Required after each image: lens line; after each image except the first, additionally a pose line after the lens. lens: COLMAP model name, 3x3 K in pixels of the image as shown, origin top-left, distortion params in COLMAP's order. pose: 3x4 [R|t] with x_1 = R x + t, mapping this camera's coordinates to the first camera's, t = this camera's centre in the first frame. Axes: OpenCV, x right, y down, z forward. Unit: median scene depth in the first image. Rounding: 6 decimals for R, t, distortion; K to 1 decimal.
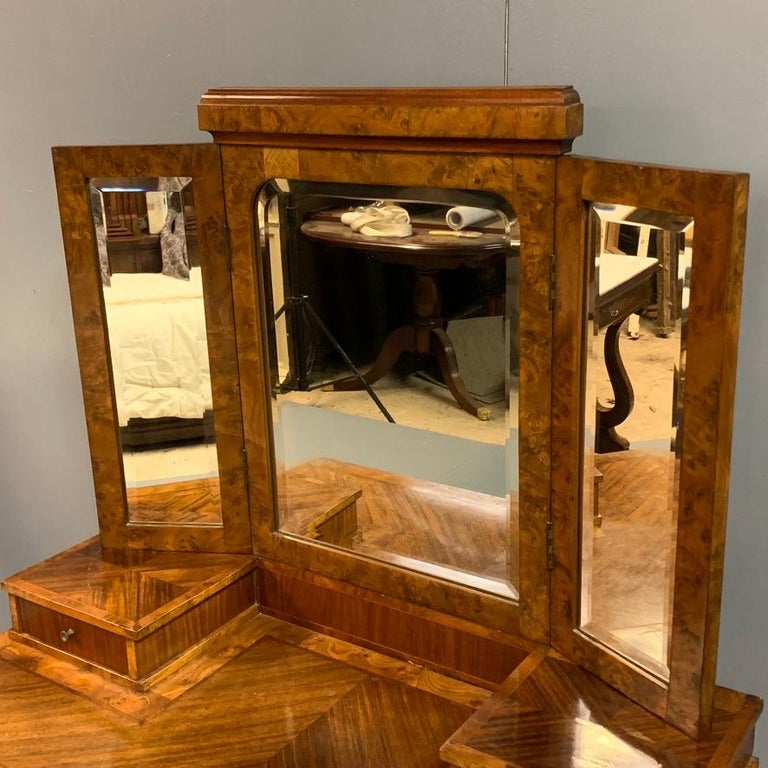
lens RADIAL K [[1050.3, 0, 380.8], [0, 1050.3, 373.8], [0, 0, 1]] dist [0.225855, -0.763981]
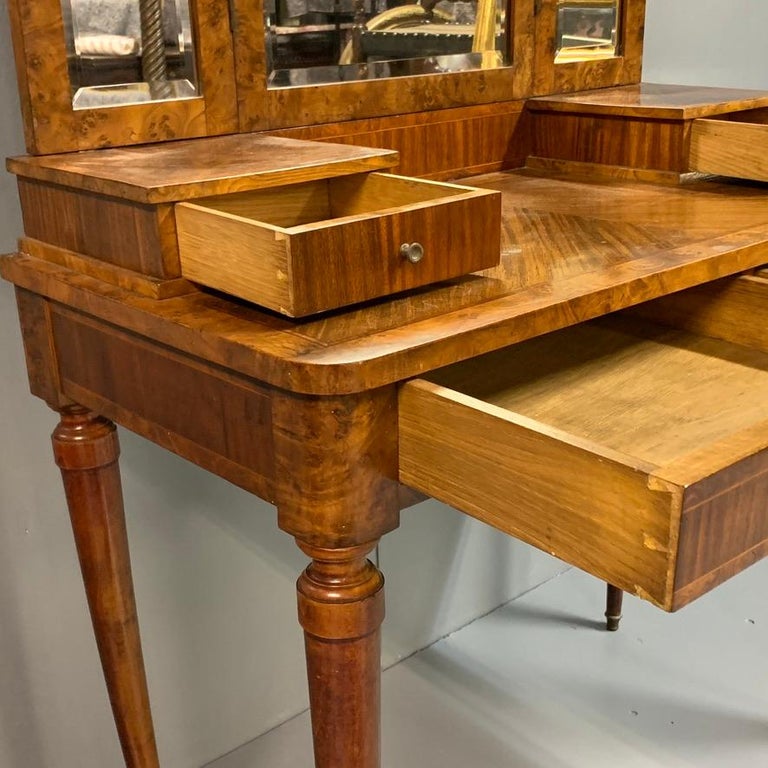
lens RADIAL K [[1050.3, 0, 380.8], [0, 1050.3, 373.8], [0, 0, 1]] dist [0.225855, -0.763981]
pose [[0.262403, -0.307819, 0.914545, -0.901662], [0.299454, 0.926941, 0.226071, 0.206290], [-0.917318, 0.214543, 0.335410, 0.767846]]
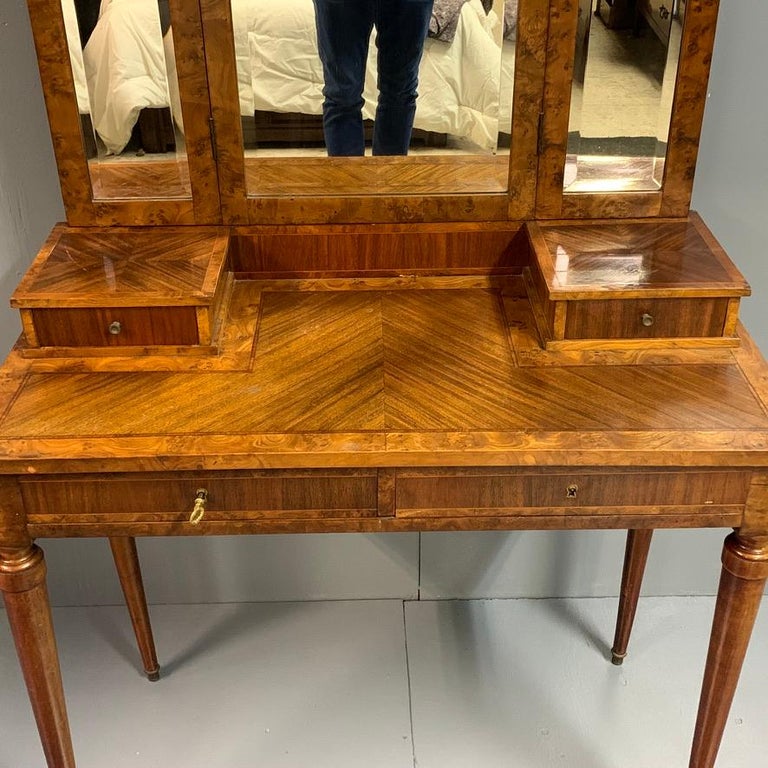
lens RADIAL K [[1050.3, 0, 380.8], [0, 1050.3, 373.8], [0, 0, 1]] dist [0.225855, -0.763981]
pose [[0.822020, -0.276190, 0.497999, -0.603098], [0.156130, 0.950309, 0.269325, 0.059199], [-0.547638, -0.143638, 0.824294, 0.046728]]
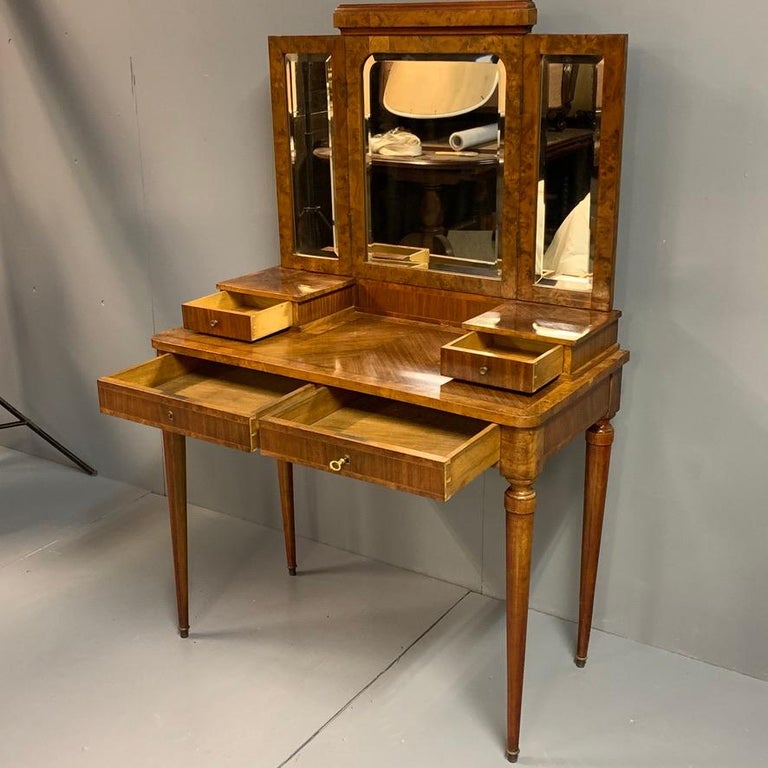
lens RADIAL K [[1050.3, 0, 380.8], [0, 1050.3, 373.8], [0, 0, 1]] dist [0.225855, -0.763981]
pose [[0.999879, 0.009904, 0.011986, -0.101480], [-0.010193, 0.999651, 0.024363, 0.317789], [-0.011740, -0.024482, 0.999631, -0.843912]]
